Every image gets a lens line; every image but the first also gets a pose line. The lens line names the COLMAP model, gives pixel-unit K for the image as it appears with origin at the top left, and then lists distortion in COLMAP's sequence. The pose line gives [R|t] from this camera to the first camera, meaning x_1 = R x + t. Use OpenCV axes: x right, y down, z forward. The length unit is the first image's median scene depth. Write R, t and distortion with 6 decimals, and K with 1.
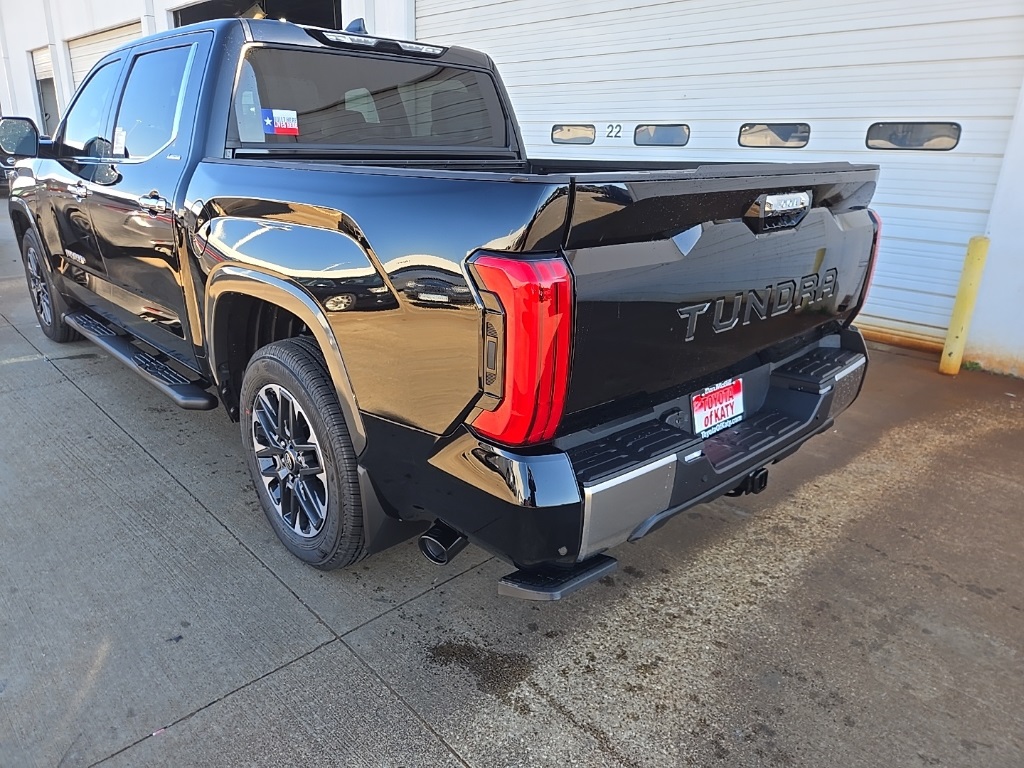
lens RADIAL K [[694.8, 0, 512.0], [0, 694.8, 384.0], [0, 0, 1]] dist [0.073362, -0.060207]
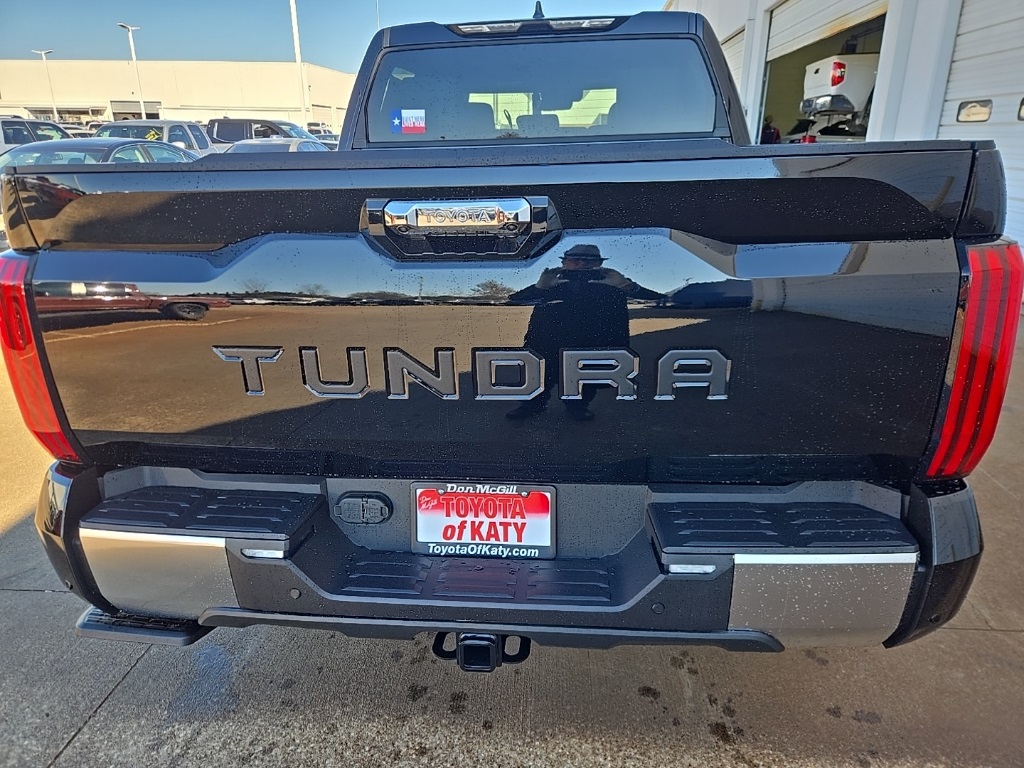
lens RADIAL K [[694.8, 0, 512.0], [0, 694.8, 384.0], [0, 0, 1]] dist [0.073362, -0.060207]
pose [[0.647772, 0.214090, -0.731134, 0.650827], [-0.213626, 0.972244, 0.095423, -0.135775], [0.731270, 0.094377, 0.675527, 0.480928]]
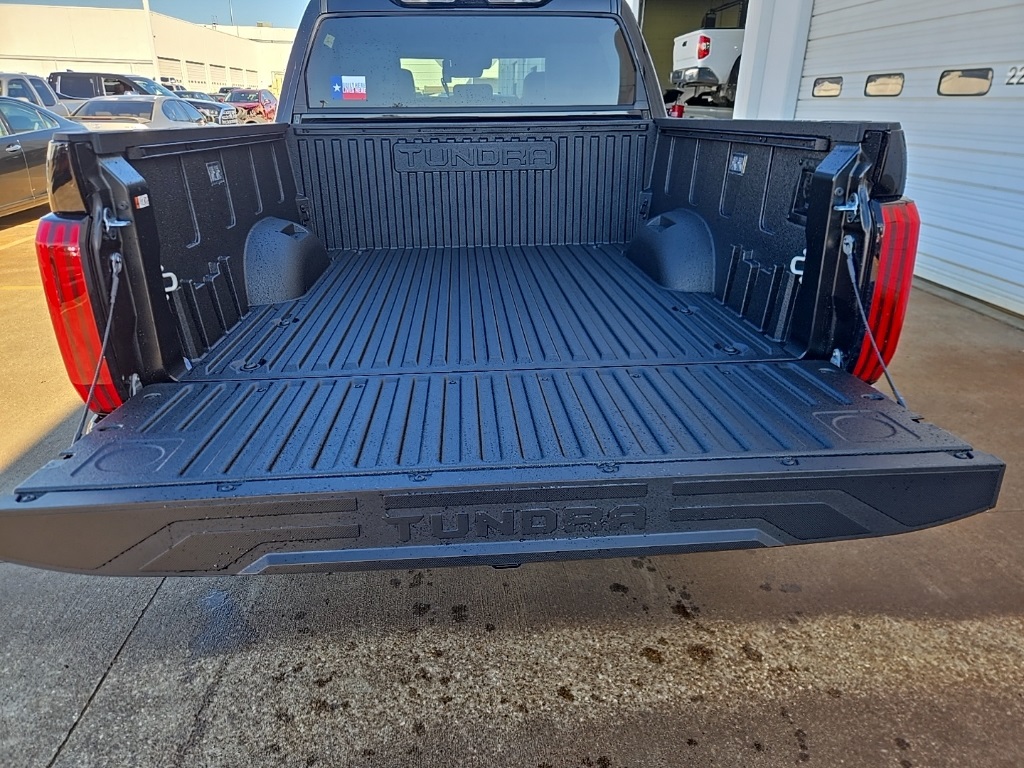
lens RADIAL K [[693.7, 0, 512.0], [0, 693.7, 384.0], [0, 0, 1]] dist [0.075094, -0.056430]
pose [[0.770636, 0.212759, -0.600712, 0.639438], [-0.187103, 0.976619, 0.105867, -0.098767], [0.609191, 0.030810, 0.792425, 0.340921]]
